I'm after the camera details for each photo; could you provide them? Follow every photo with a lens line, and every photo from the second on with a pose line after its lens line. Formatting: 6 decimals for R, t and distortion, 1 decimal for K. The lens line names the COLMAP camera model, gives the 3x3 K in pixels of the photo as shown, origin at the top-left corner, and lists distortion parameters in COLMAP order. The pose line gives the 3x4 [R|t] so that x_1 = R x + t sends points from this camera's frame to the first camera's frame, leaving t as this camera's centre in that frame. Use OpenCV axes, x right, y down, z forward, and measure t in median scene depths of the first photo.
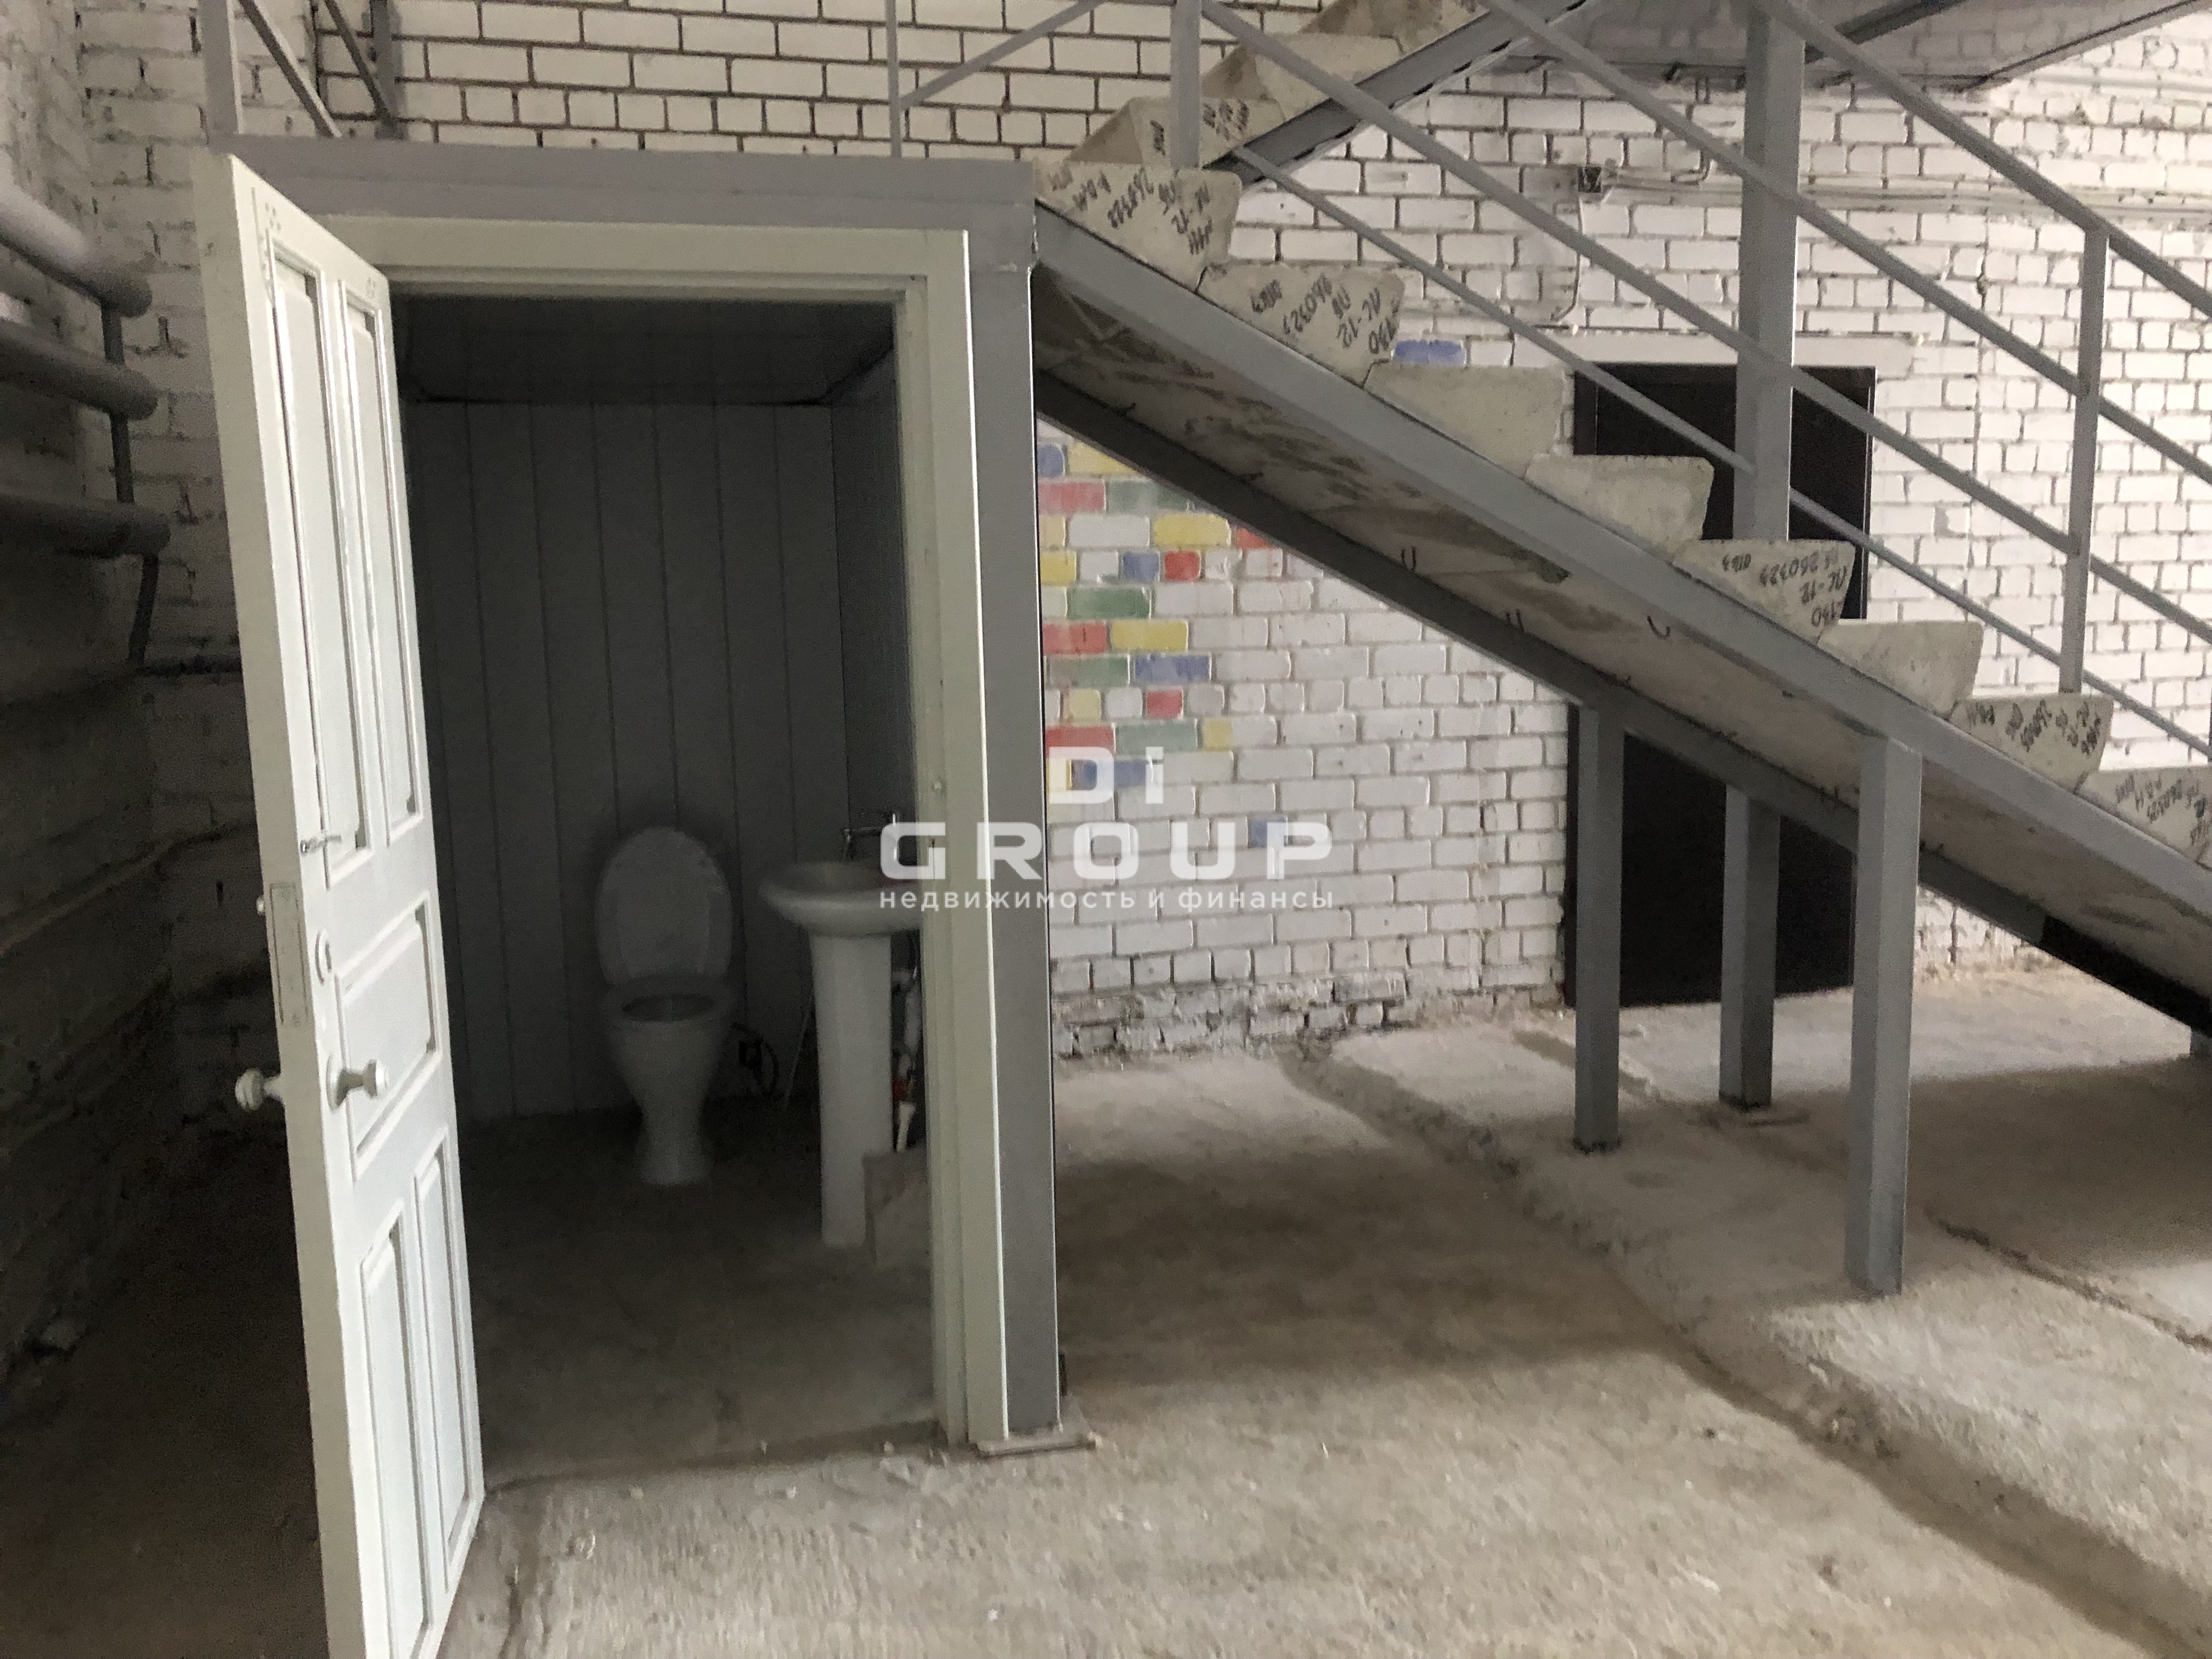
lens RADIAL K [[1856.4, 0, 1126.8], [0, 1856.4, 824.1], [0, 0, 1]] dist [0.058961, -0.024983]
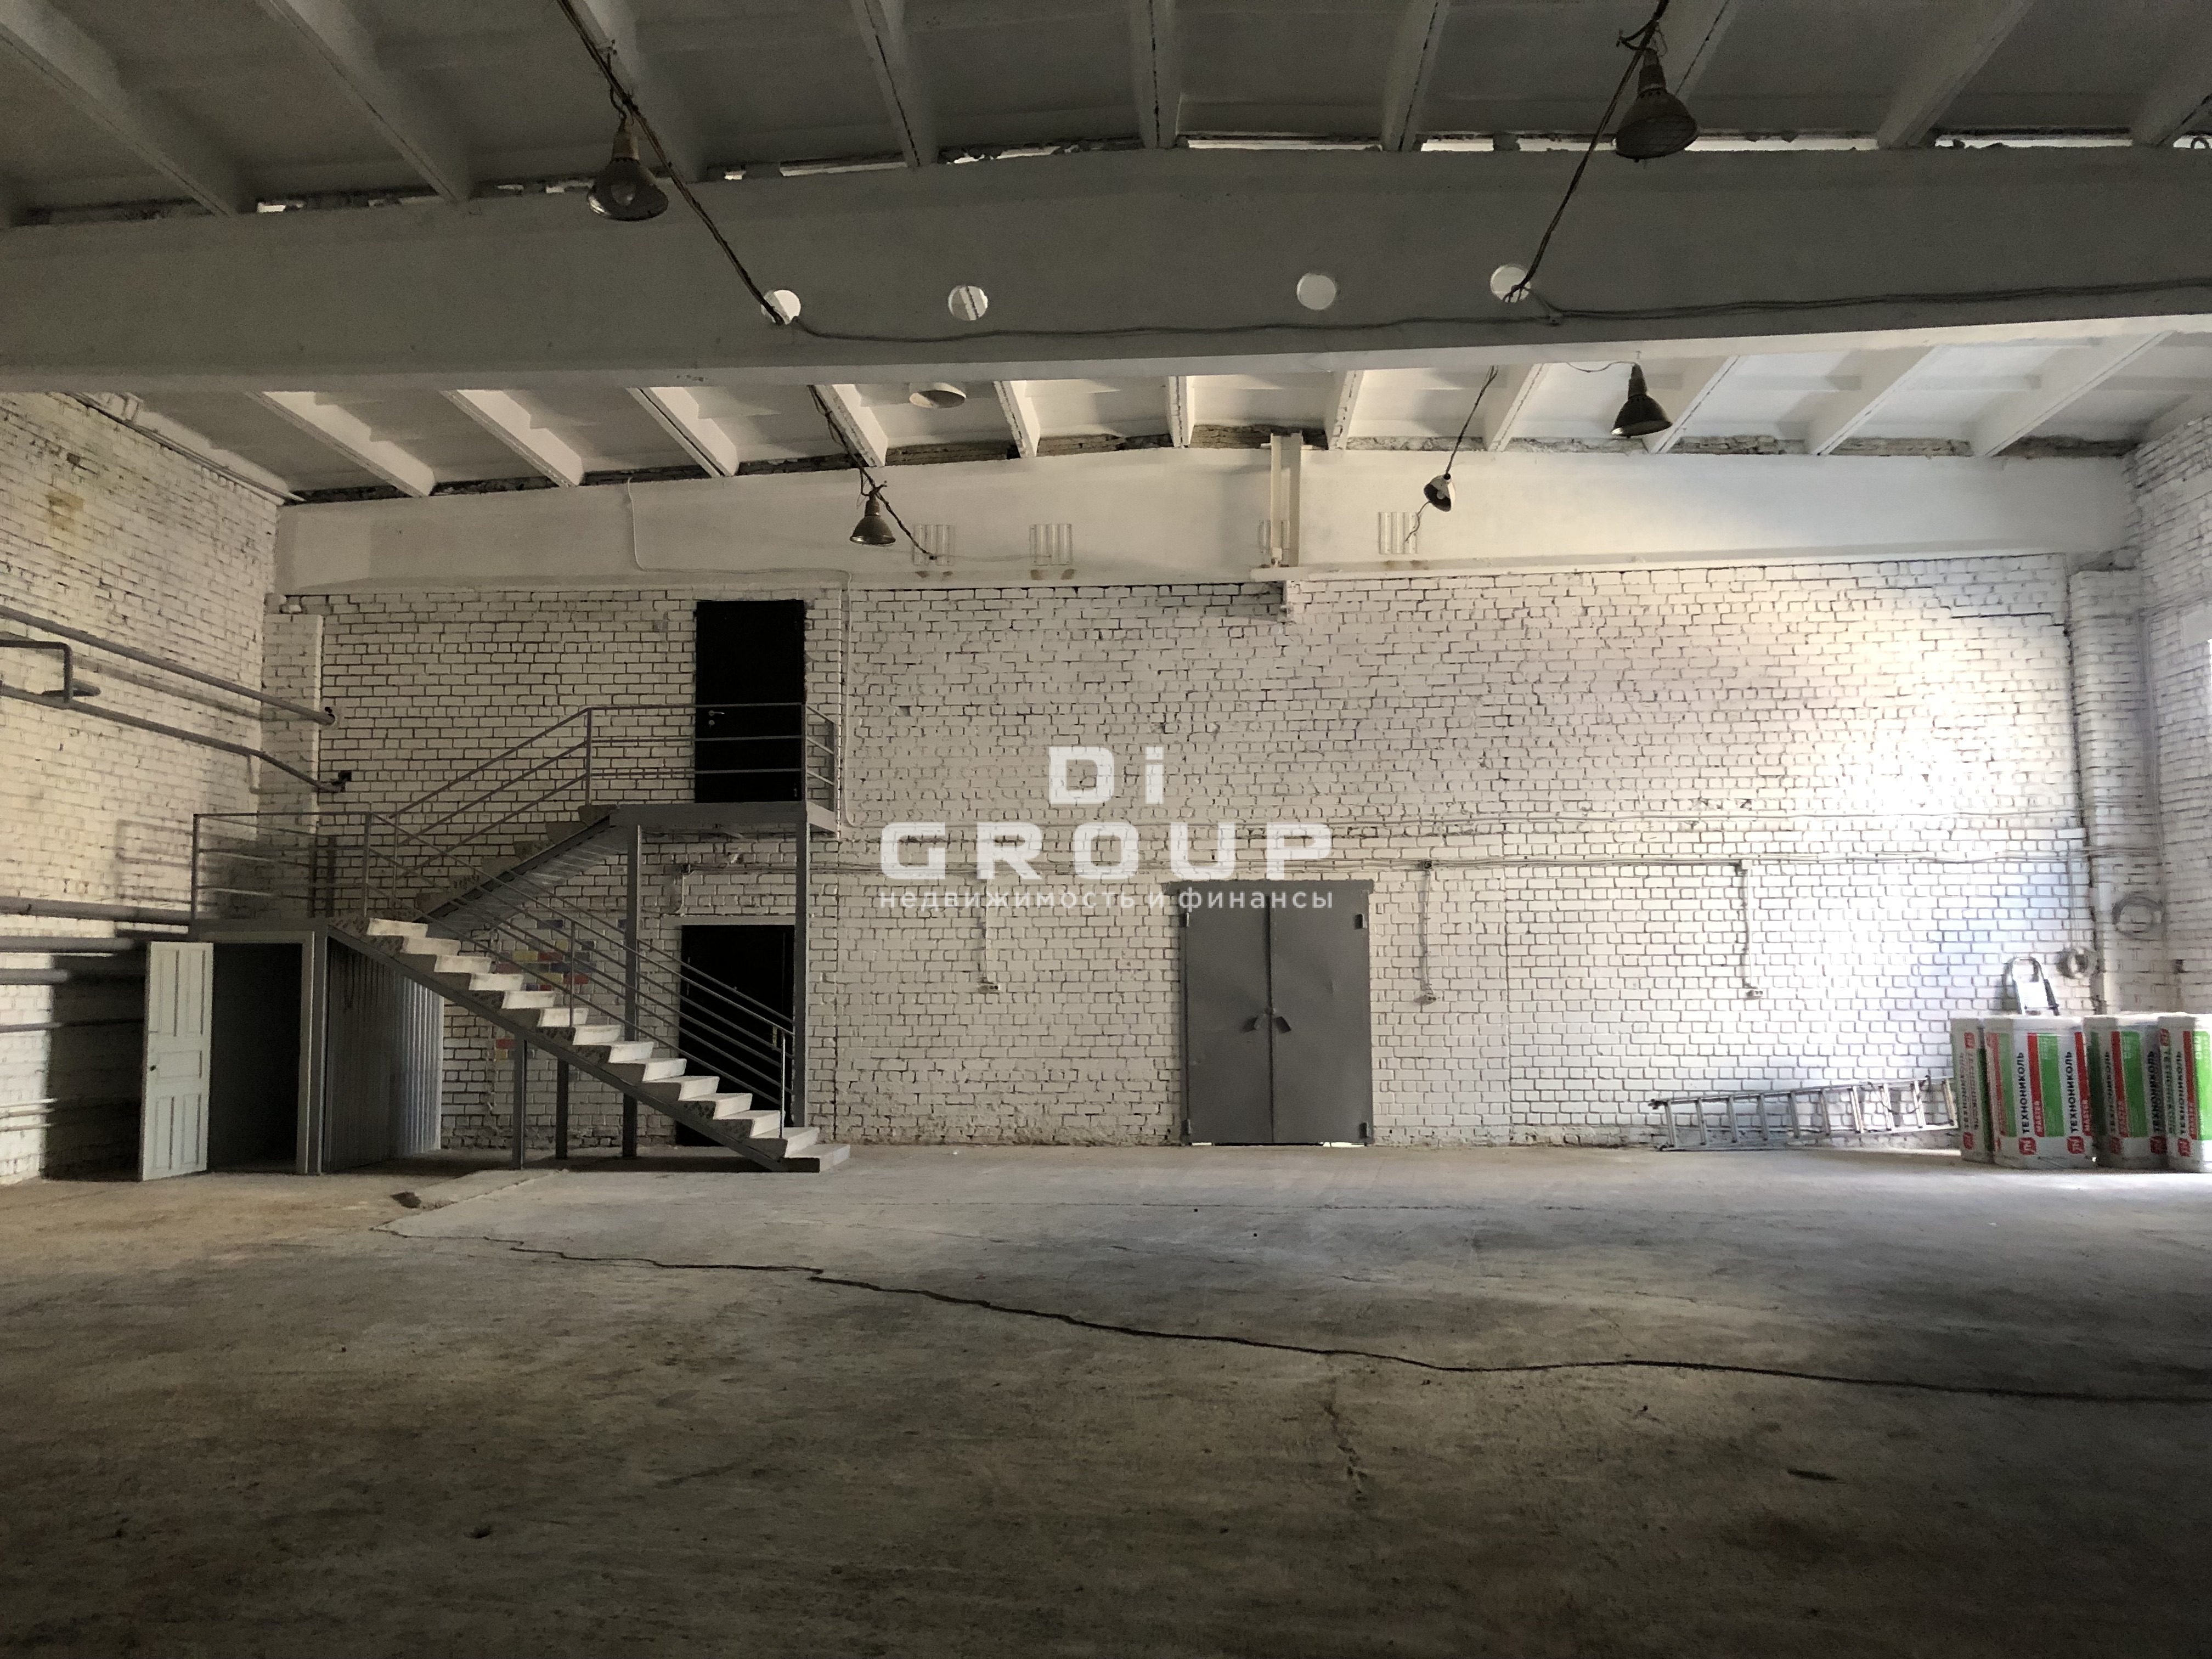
lens RADIAL K [[1856.4, 0, 1090.3], [0, 1856.4, 825.3], [0, 0, 1]] dist [0.058961, -0.024983]
pose [[0.950318, -0.010498, -0.311105, 2.485953], [-0.055228, 0.977889, -0.201701, 0.231671], [0.306344, 0.208862, 0.928725, -2.258739]]
